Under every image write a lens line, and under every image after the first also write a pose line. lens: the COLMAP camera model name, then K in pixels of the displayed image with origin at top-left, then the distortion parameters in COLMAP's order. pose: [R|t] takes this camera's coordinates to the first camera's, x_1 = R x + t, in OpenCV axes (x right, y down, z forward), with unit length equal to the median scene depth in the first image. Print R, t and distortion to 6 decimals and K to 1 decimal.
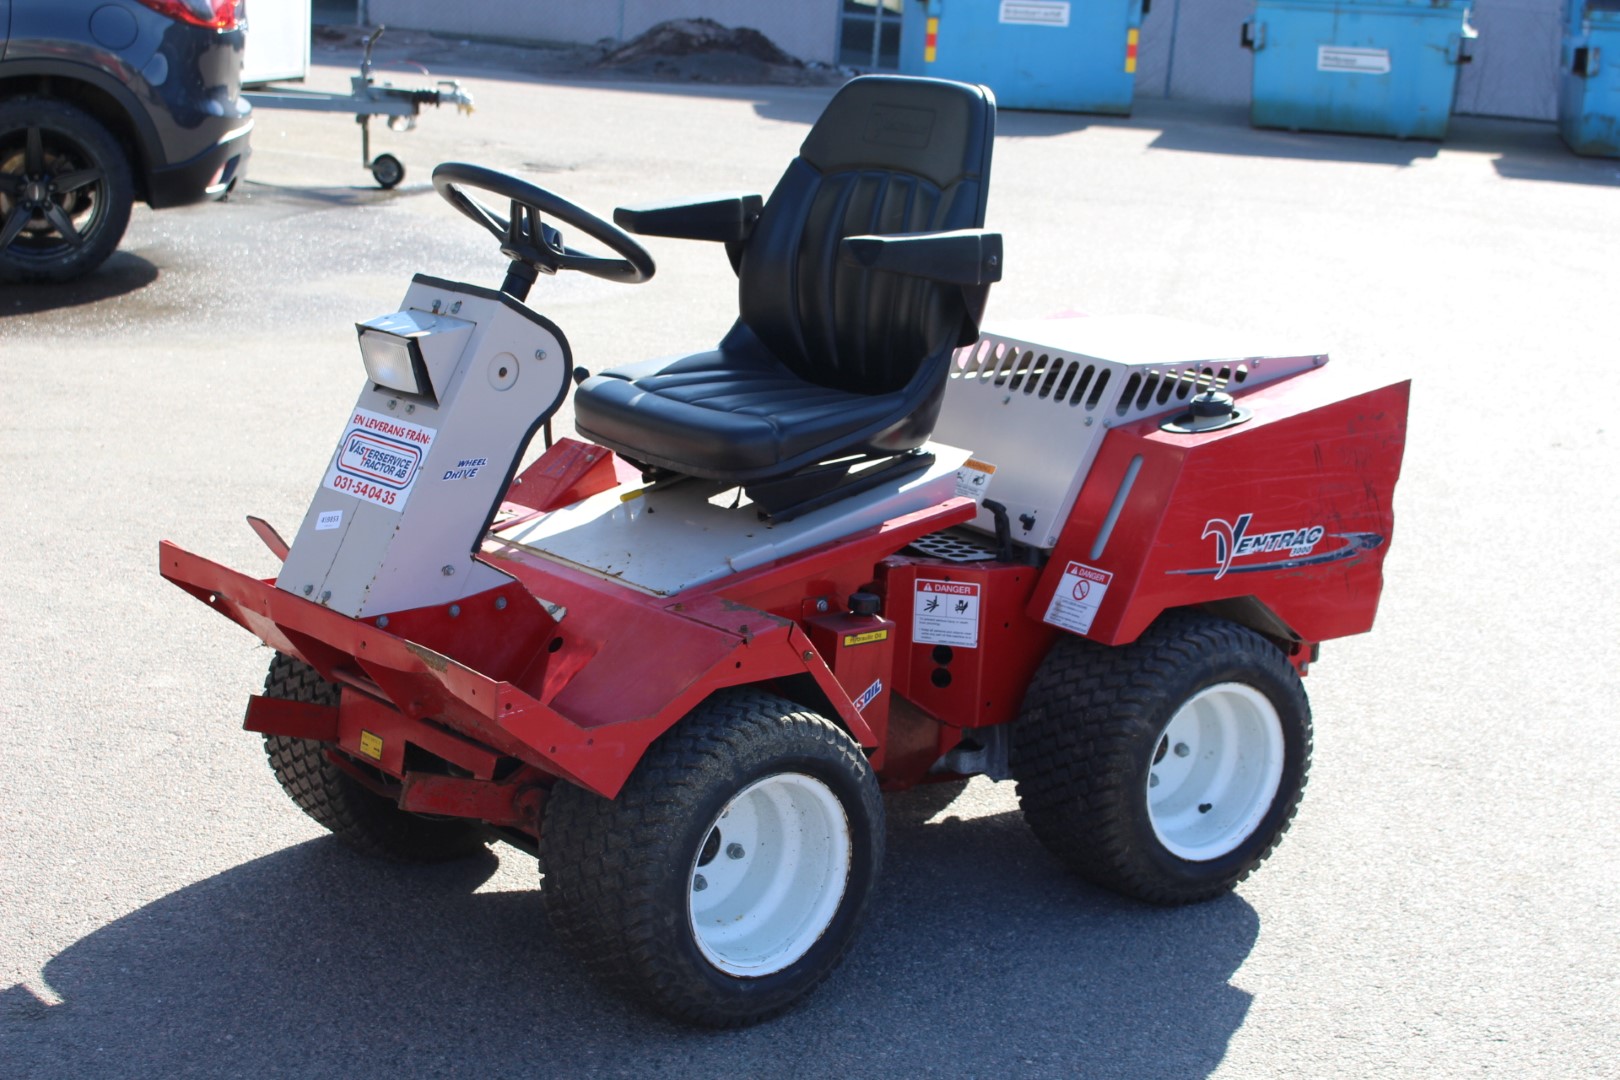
lens RADIAL K [[2545.0, 0, 810.0], [0, 2545.0, 540.0], [0, 0, 1]] dist [-0.046245, 0.068567]
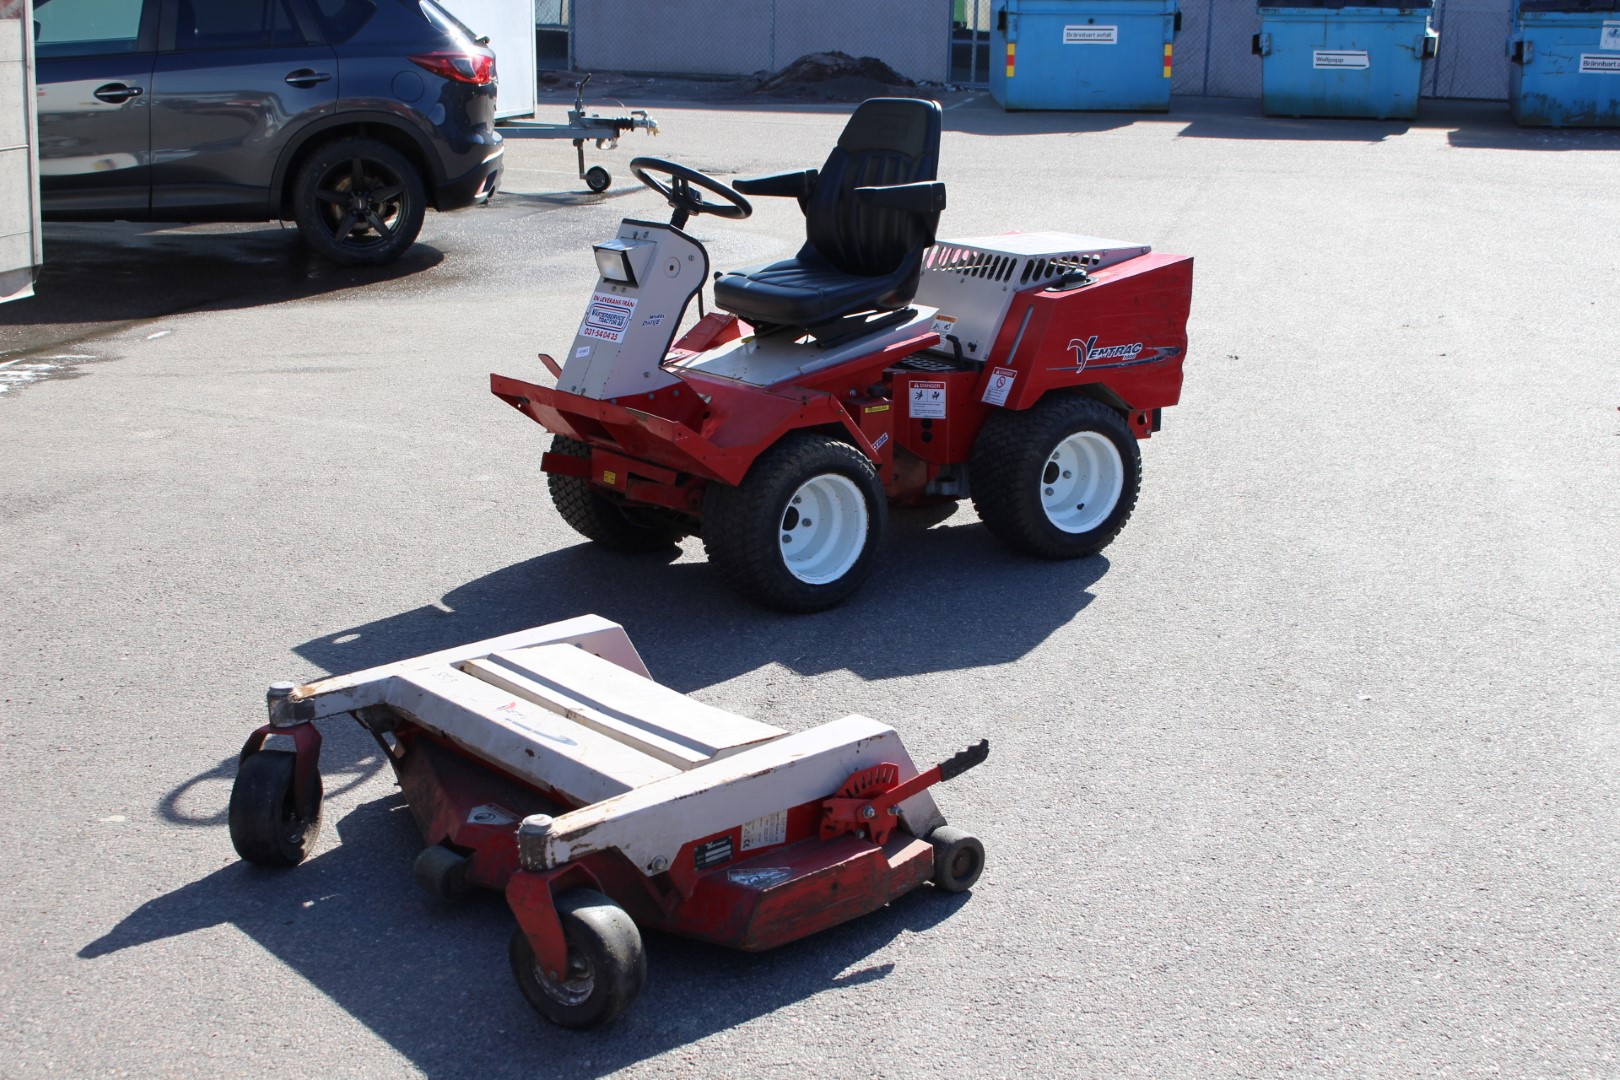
lens RADIAL K [[2136.6, 0, 810.0], [0, 2136.6, 540.0], [0, 0, 1]] dist [-0.089517, 0.087240]
pose [[0.996844, -0.036923, -0.070270, 0.072572], [0.038754, 0.998939, 0.024868, 0.085853], [0.069278, -0.027513, 0.997218, -0.489852]]
